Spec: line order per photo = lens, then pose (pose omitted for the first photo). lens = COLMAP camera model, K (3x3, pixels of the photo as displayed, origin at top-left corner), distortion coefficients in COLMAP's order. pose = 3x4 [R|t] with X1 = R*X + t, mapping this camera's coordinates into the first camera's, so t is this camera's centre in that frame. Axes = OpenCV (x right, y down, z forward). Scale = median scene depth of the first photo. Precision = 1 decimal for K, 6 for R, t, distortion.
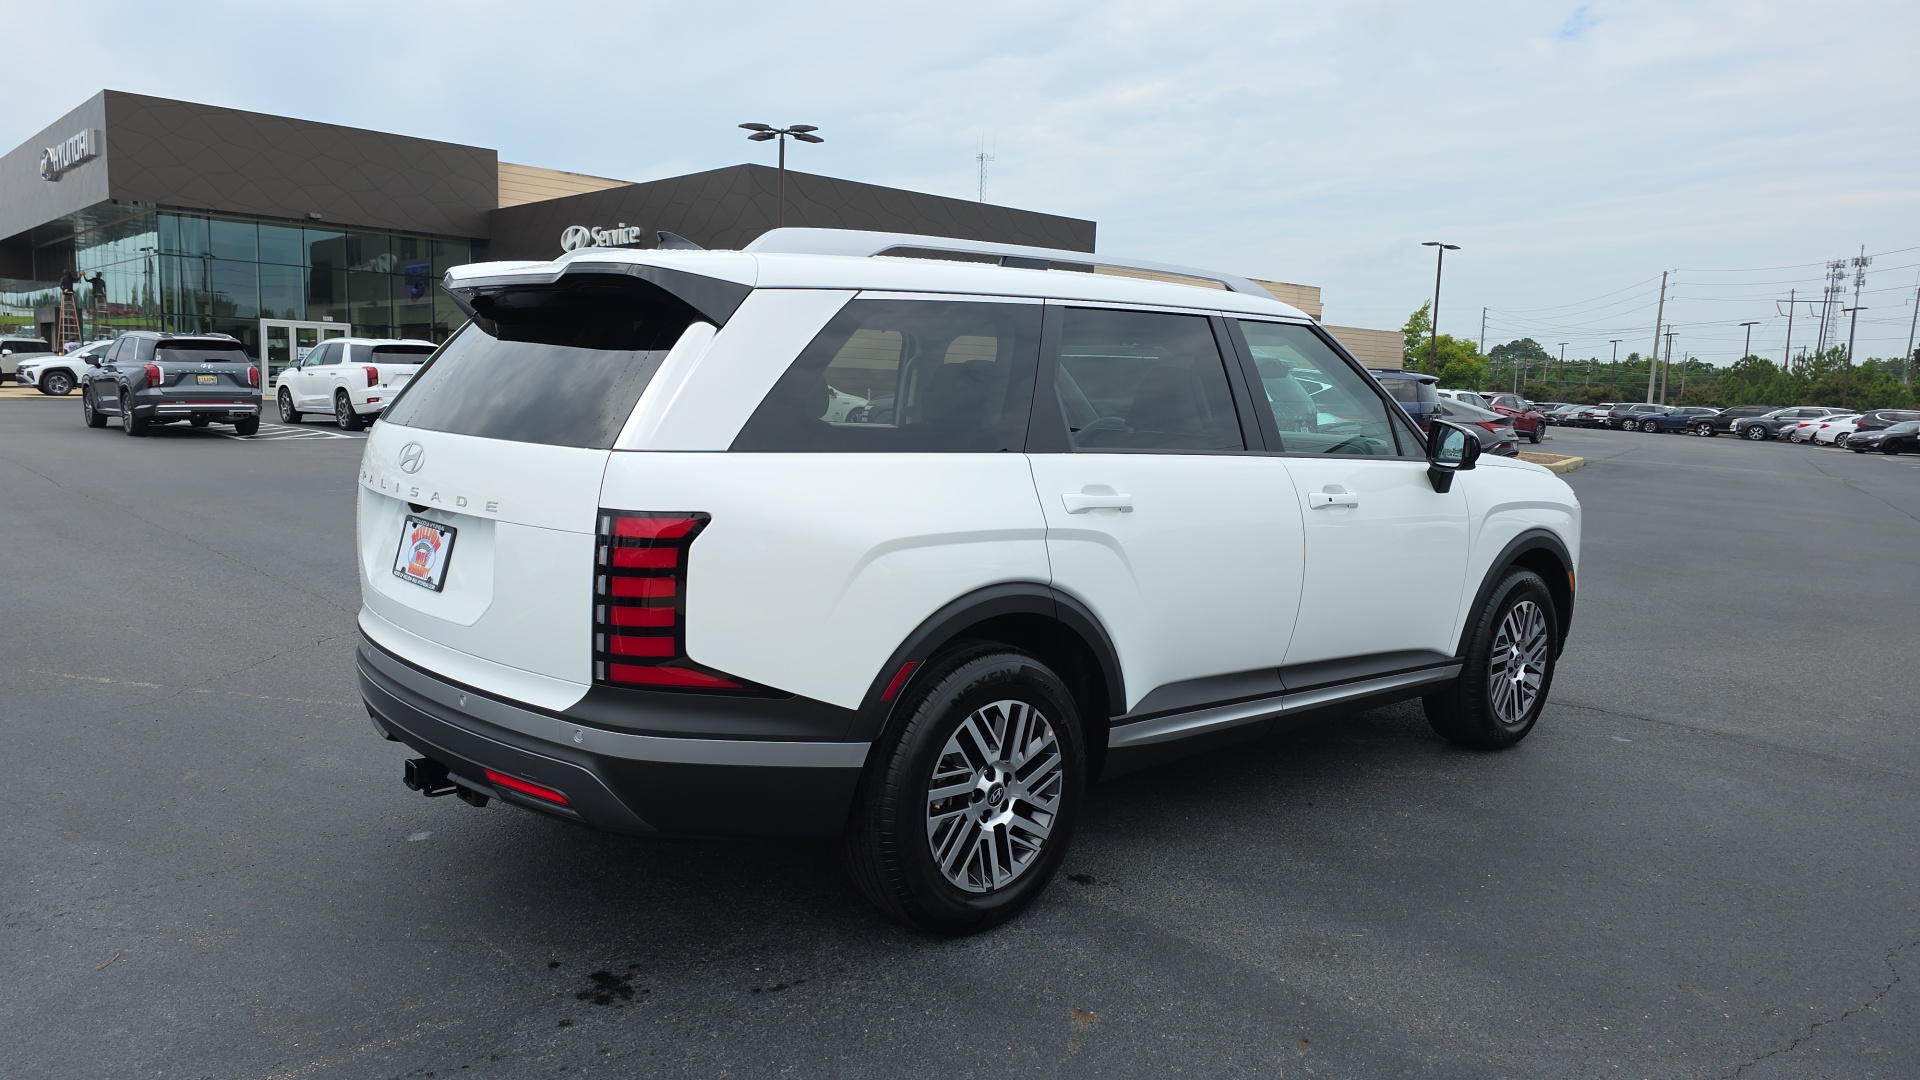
lens RADIAL K [[1316.5, 0, 943.5], [0, 1316.5, 569.8], [0, 0, 1]] dist [0.075830, -0.074918]
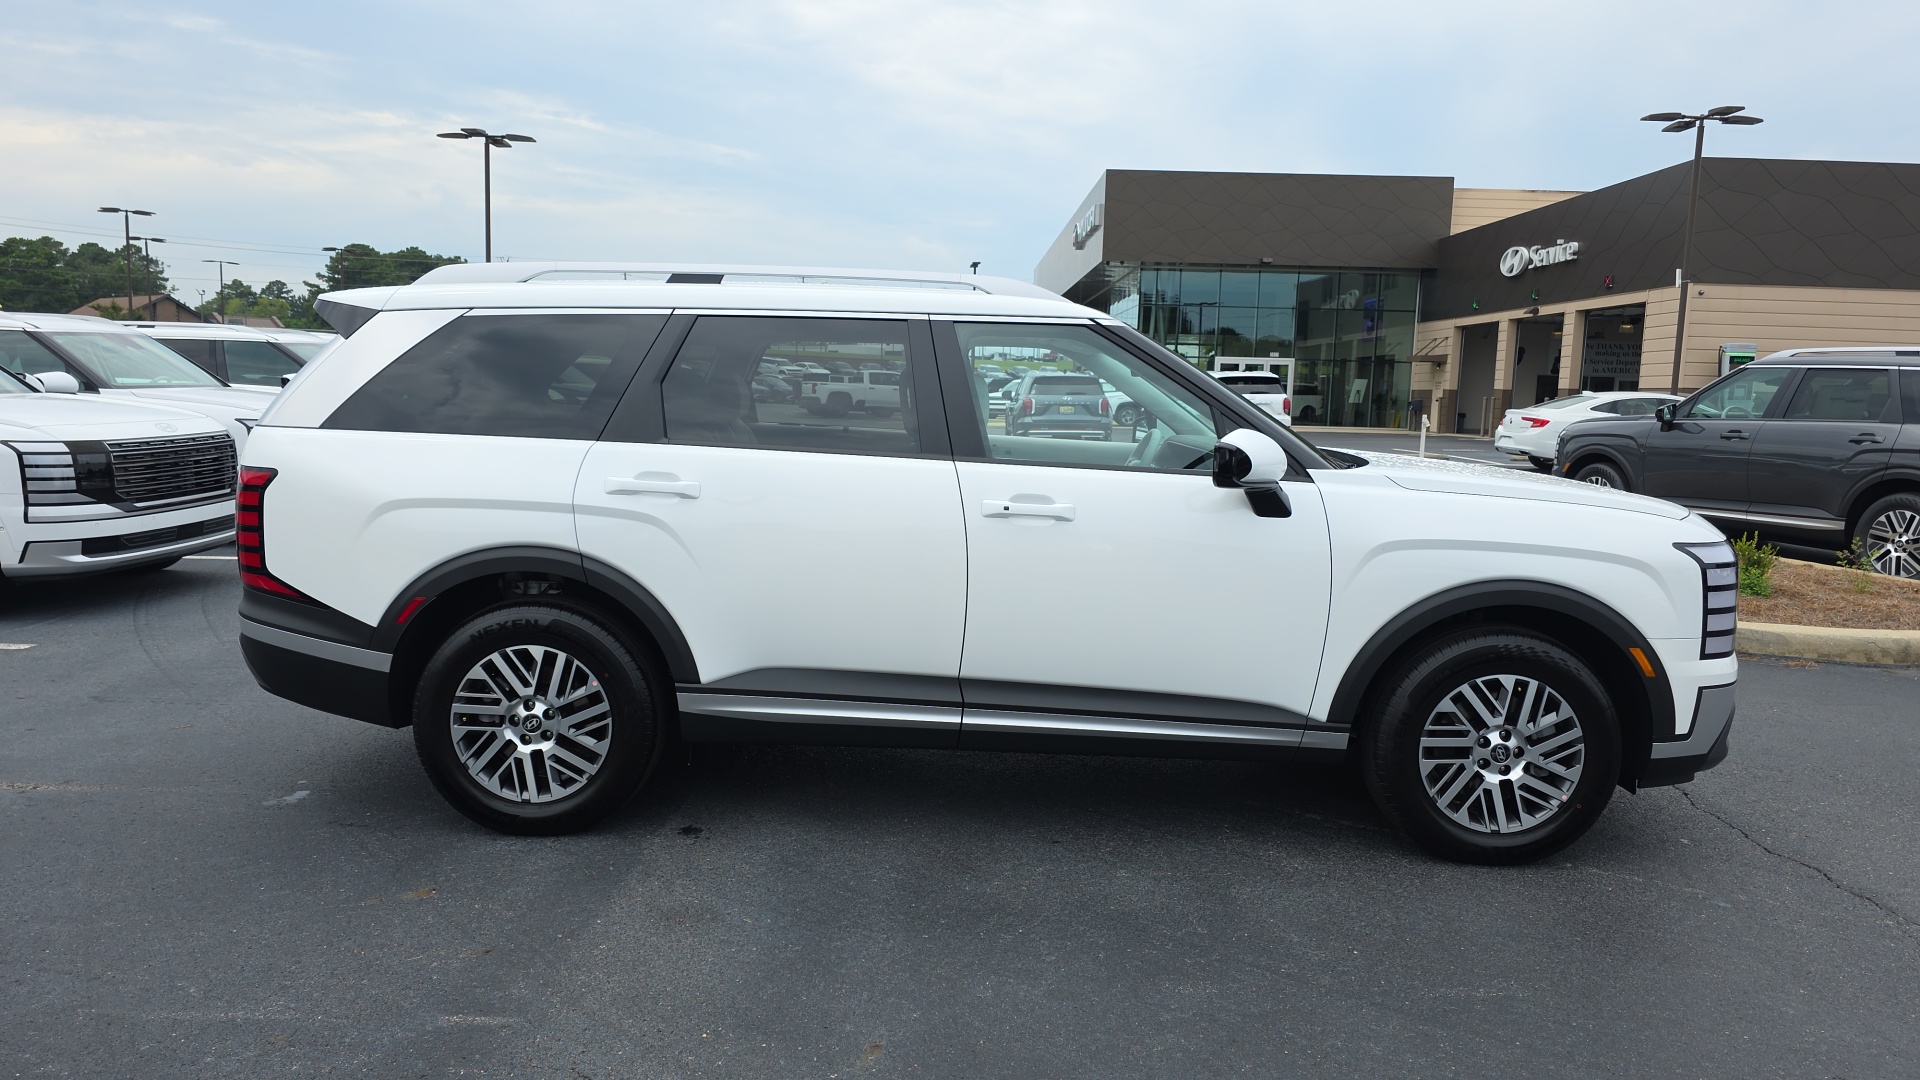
lens RADIAL K [[1328.6, 0, 918.5], [0, 1328.6, 579.9], [0, 0, 1]] dist [0.078614, -0.081808]
pose [[0.737127, 0.086768, -0.670161, 0.692105], [-0.099129, 0.994878, 0.019776, -0.011449], [0.668444, 0.051855, 0.741953, 0.203936]]
